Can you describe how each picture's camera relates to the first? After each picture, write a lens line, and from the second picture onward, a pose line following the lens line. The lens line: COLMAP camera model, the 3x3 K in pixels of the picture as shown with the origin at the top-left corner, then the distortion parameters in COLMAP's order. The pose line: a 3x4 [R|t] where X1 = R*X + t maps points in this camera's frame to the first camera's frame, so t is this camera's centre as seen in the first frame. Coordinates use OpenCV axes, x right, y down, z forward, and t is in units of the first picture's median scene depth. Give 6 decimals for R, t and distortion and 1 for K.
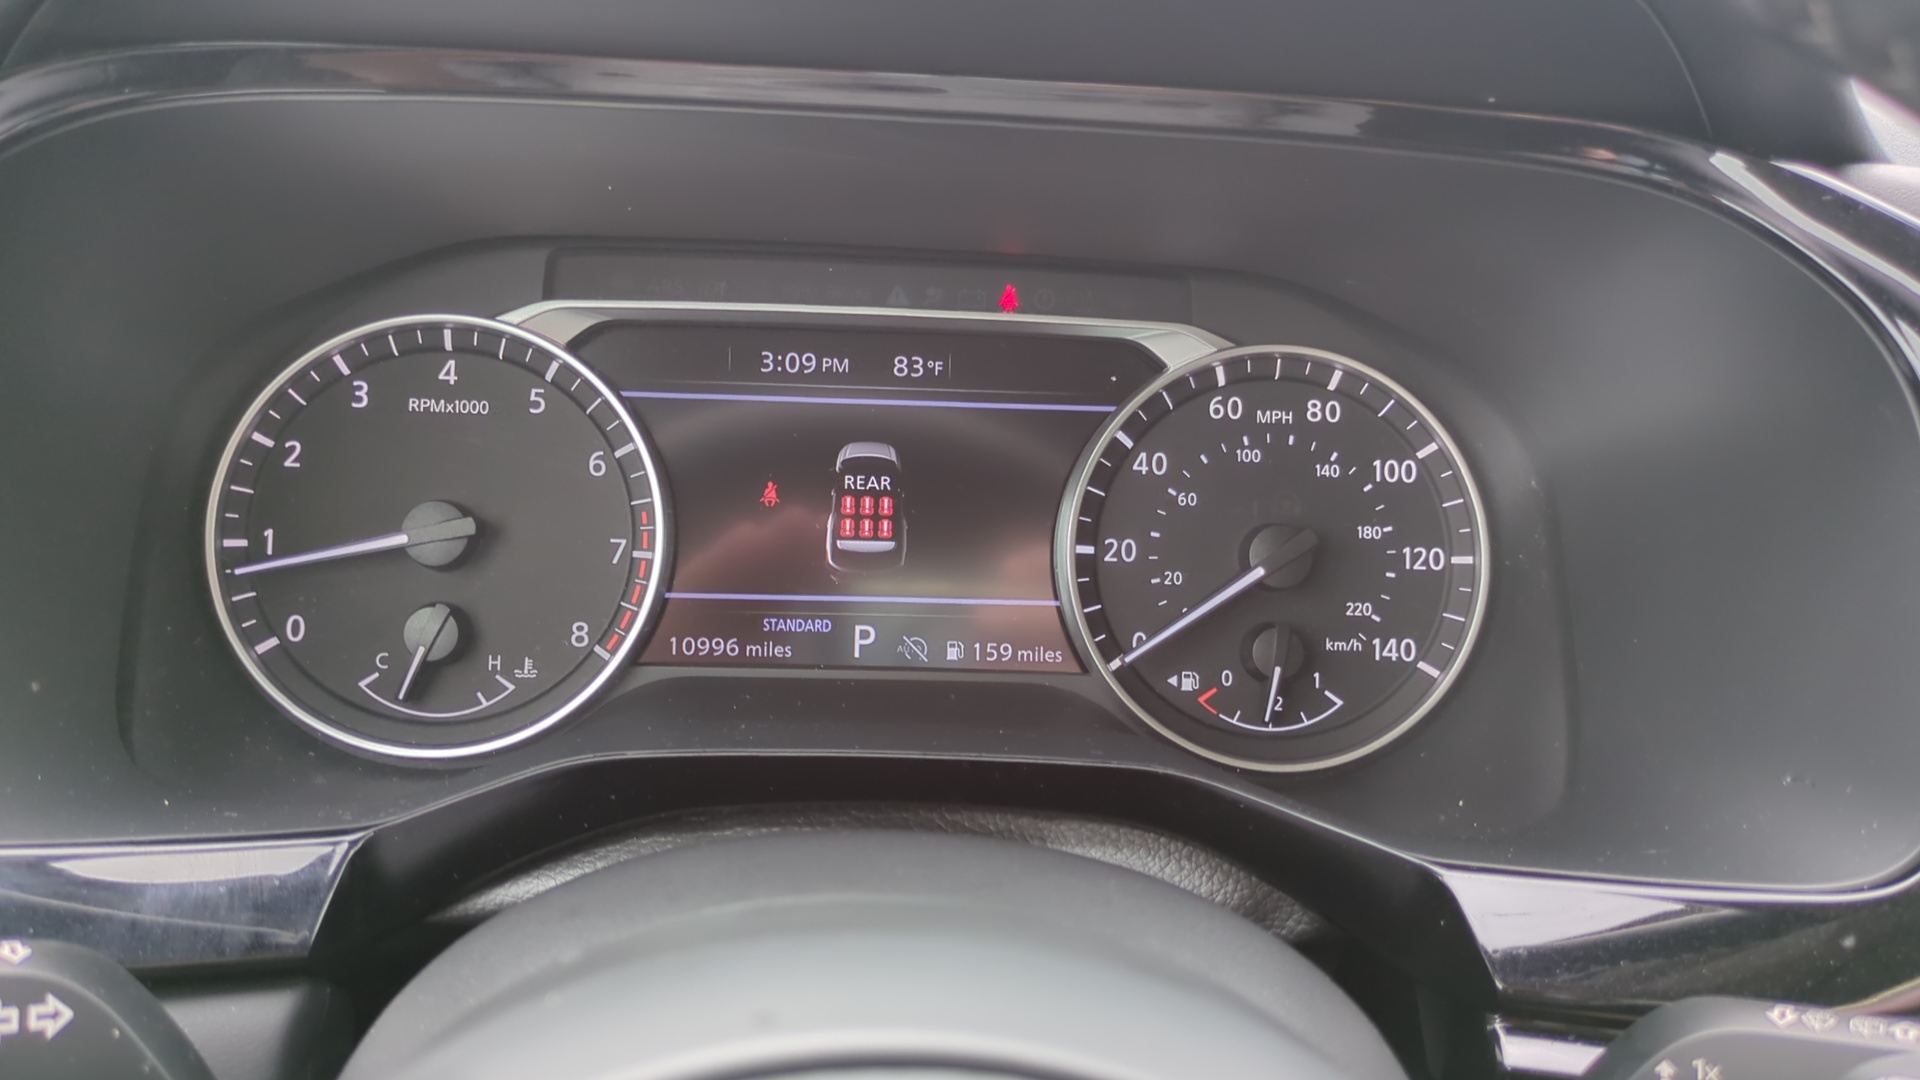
lens RADIAL K [[1620.1, 0, 960.0], [0, 1620.1, 540.0], [0, 0, 1]] dist [0.052237, -0.110391]
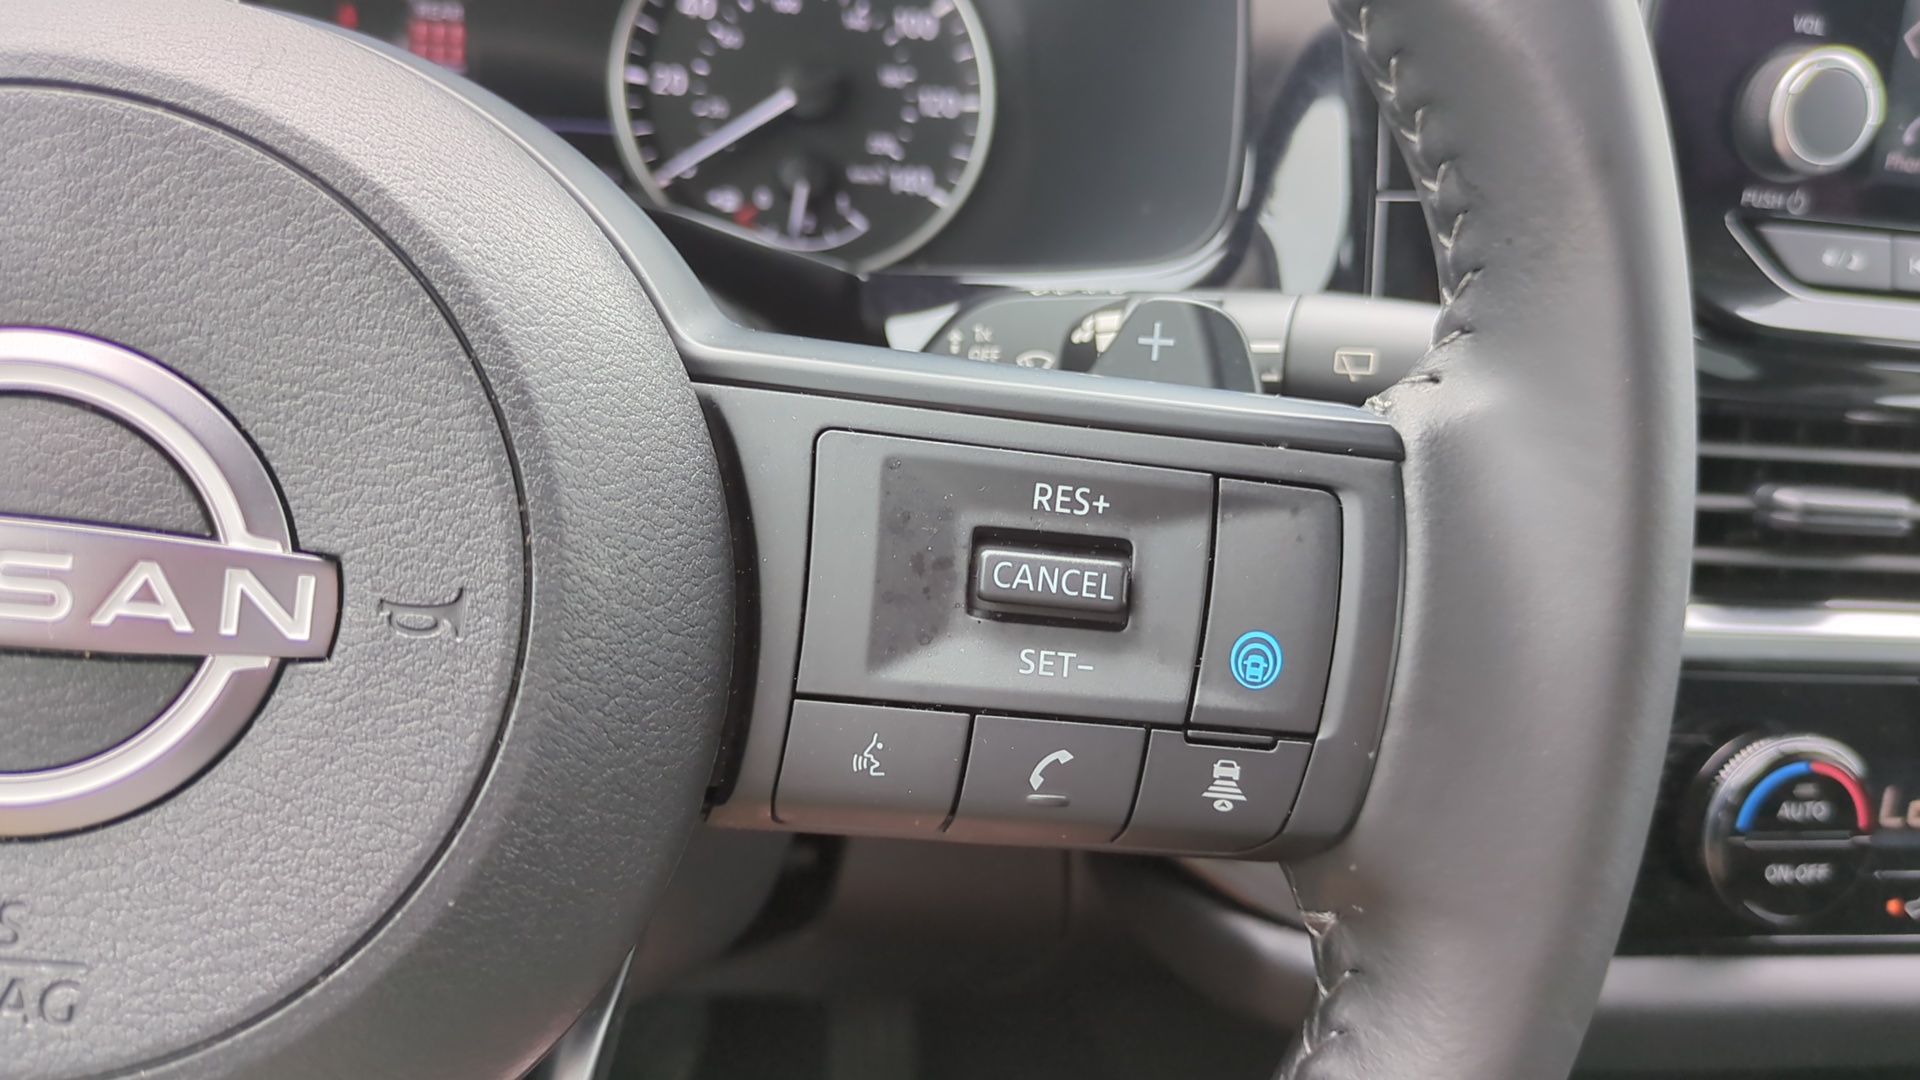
lens RADIAL K [[1625.3, 0, 966.2], [0, 1625.3, 532.4], [0, 0, 1]] dist [0.044366, -0.115909]
pose [[0.992196, 0.009433, 0.124329, 0.165558], [-0.020598, 0.995835, 0.088820, 0.213981], [-0.122973, -0.090688, 0.988258, -0.175914]]
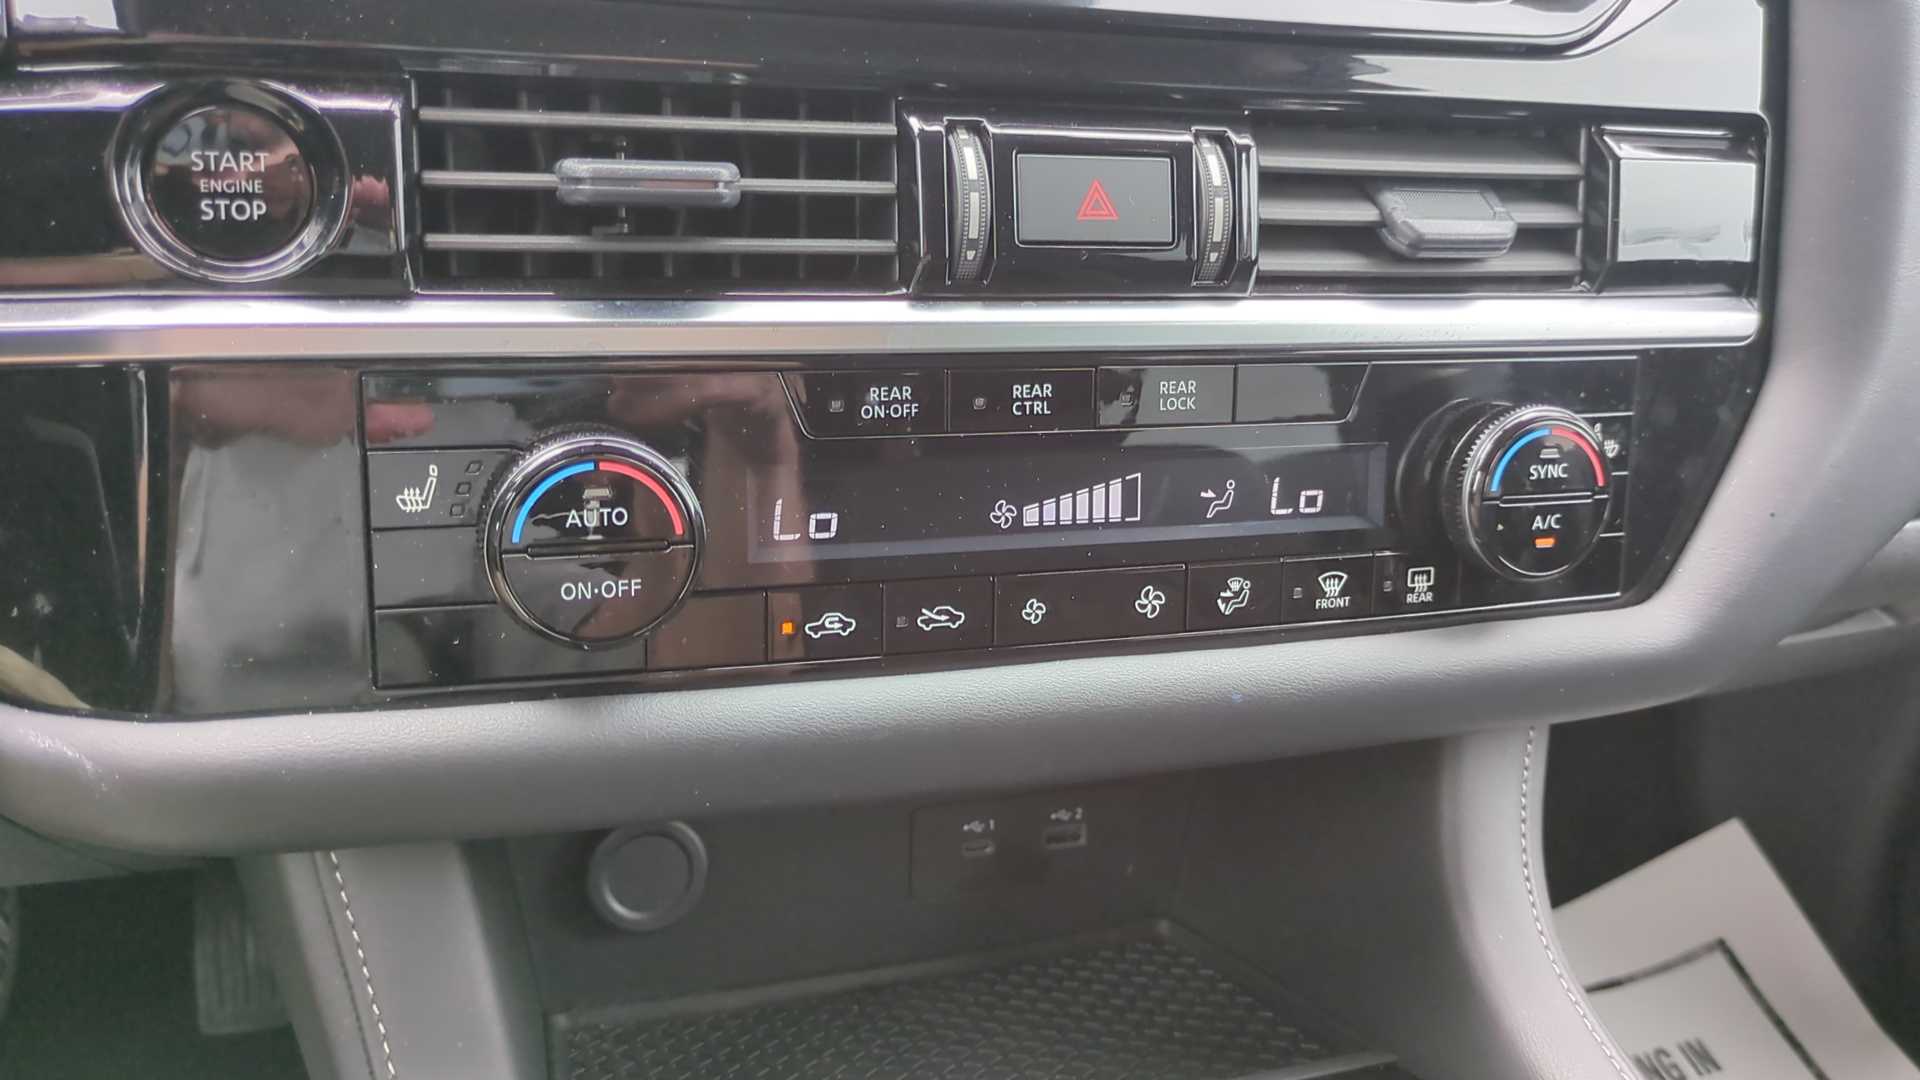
lens RADIAL K [[1625.3, 0, 966.2], [0, 1625.3, 532.4], [0, 0, 1]] dist [0.044366, -0.115909]
pose [[0.960791, -0.073296, 0.267410, 0.654914], [0.037542, 0.989935, 0.136452, 0.332755], [-0.274720, -0.121063, 0.953873, -0.164945]]
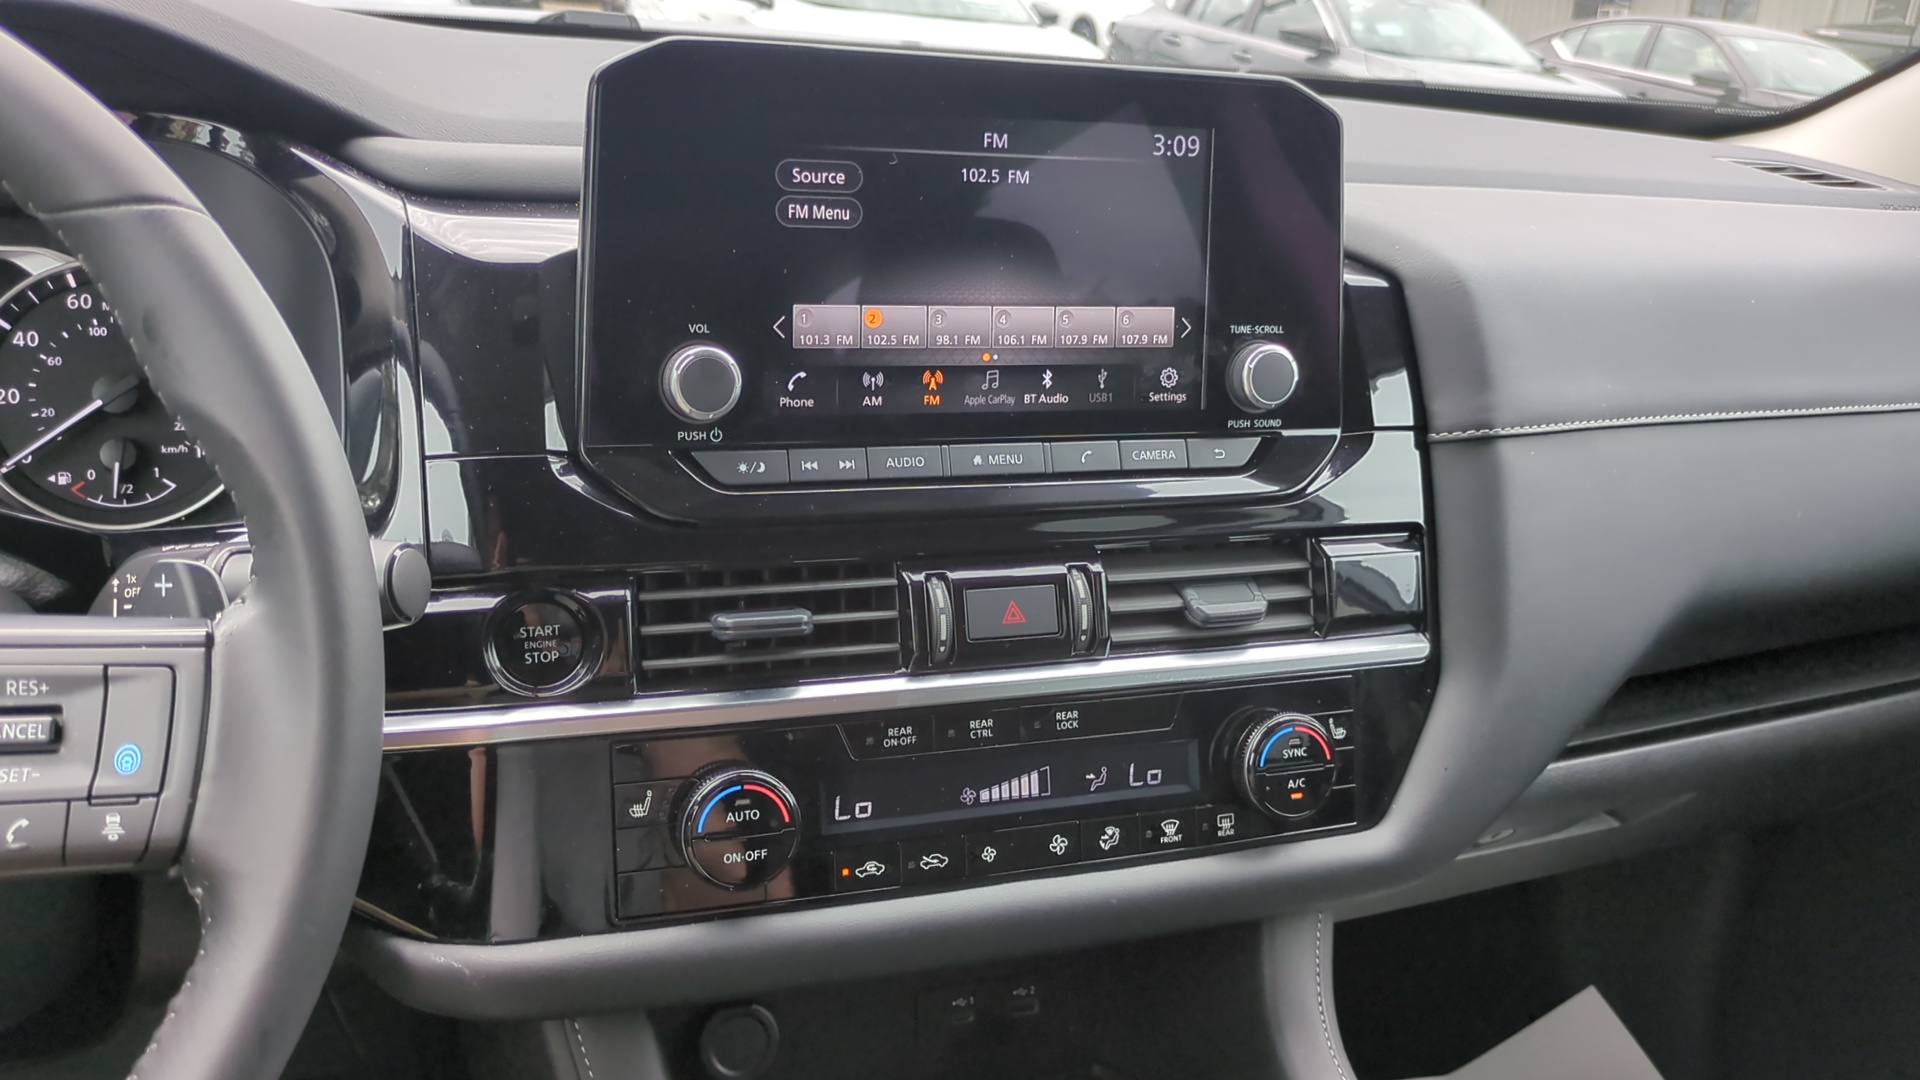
lens RADIAL K [[1620.1, 0, 960.0], [0, 1620.1, 540.0], [0, 0, 1]] dist [0.052237, -0.110391]
pose [[0.952146, -0.081727, 0.294514, 0.490709], [0.081610, 0.996583, 0.012710, 0.195028], [-0.294547, 0.011934, 0.955563, -0.729845]]
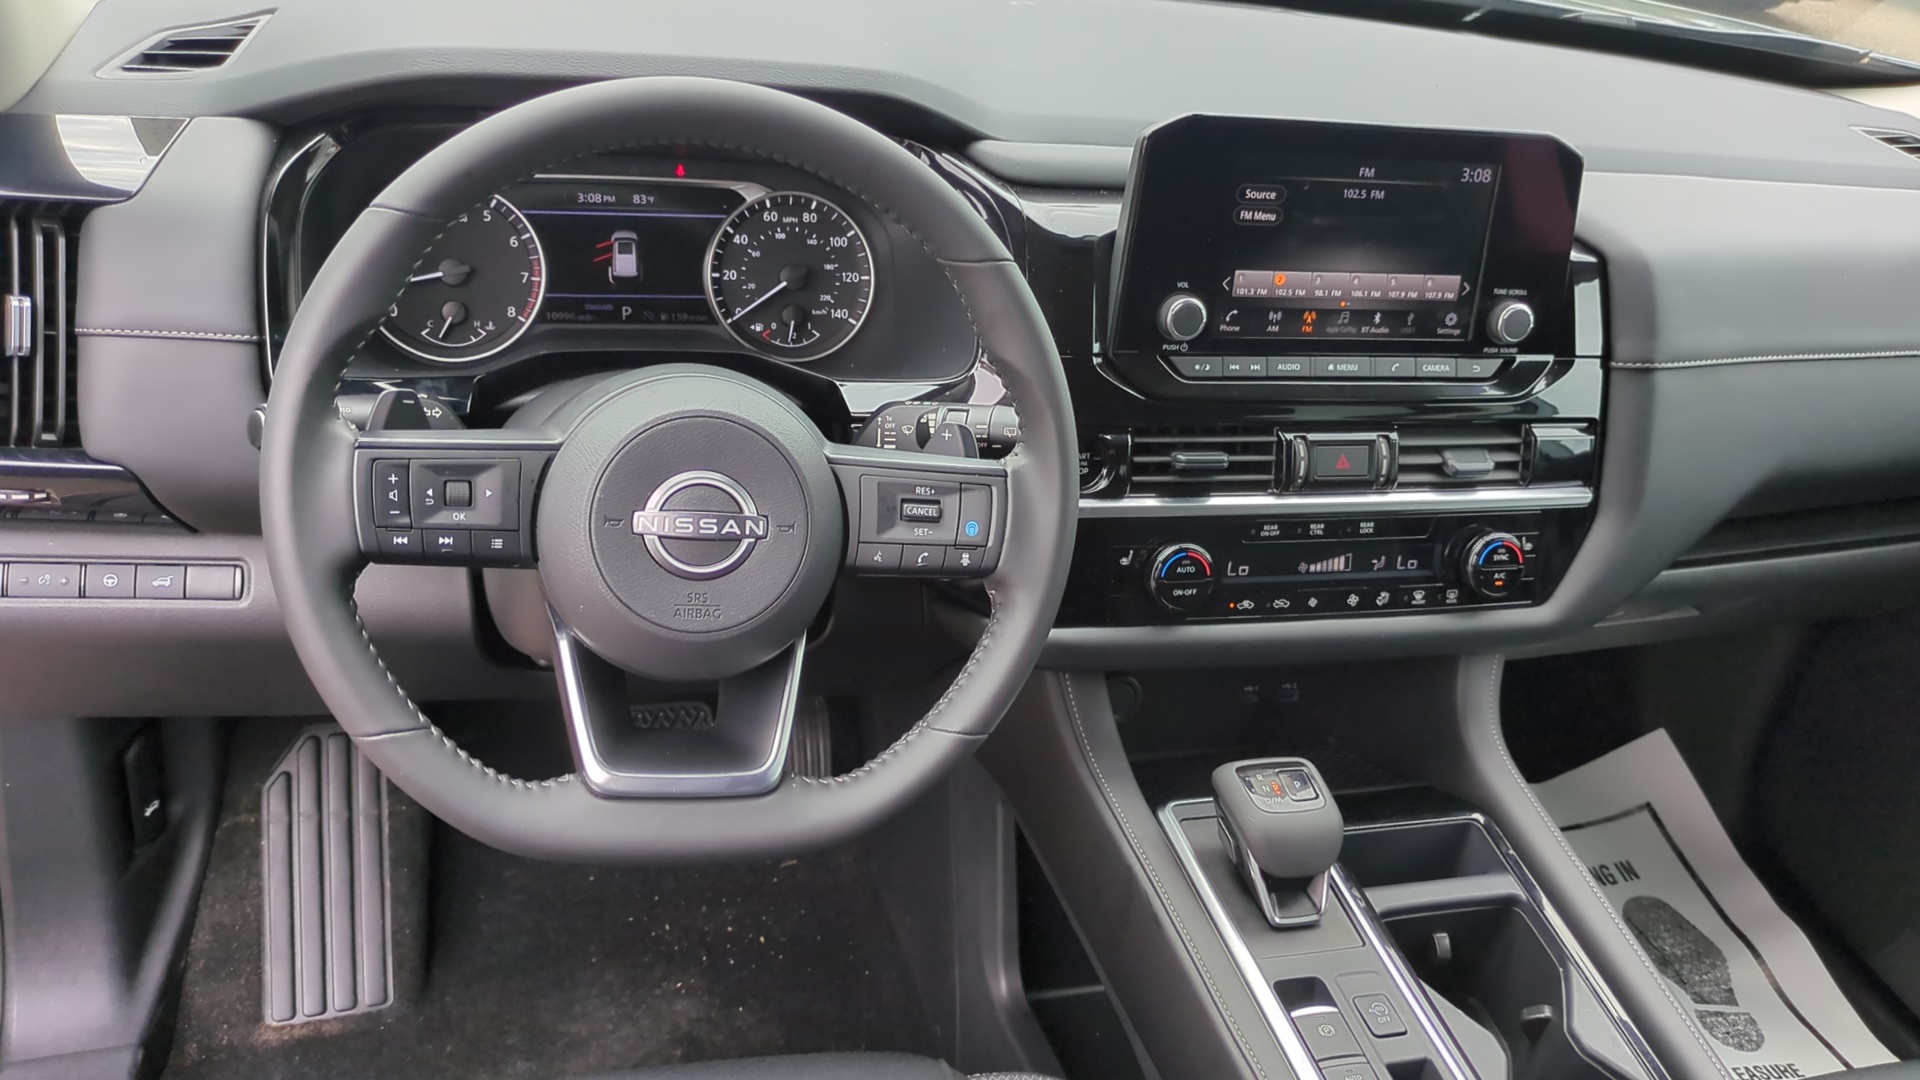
lens RADIAL K [[1625.3, 0, 966.2], [0, 1625.3, 532.4], [0, 0, 1]] dist [0.044366, -0.115909]
pose [[0.973257, -0.046977, 0.224863, -0.129516], [0.007175, 0.984605, 0.174645, -0.038722], [-0.229606, -0.168361, 0.958611, -1.557401]]
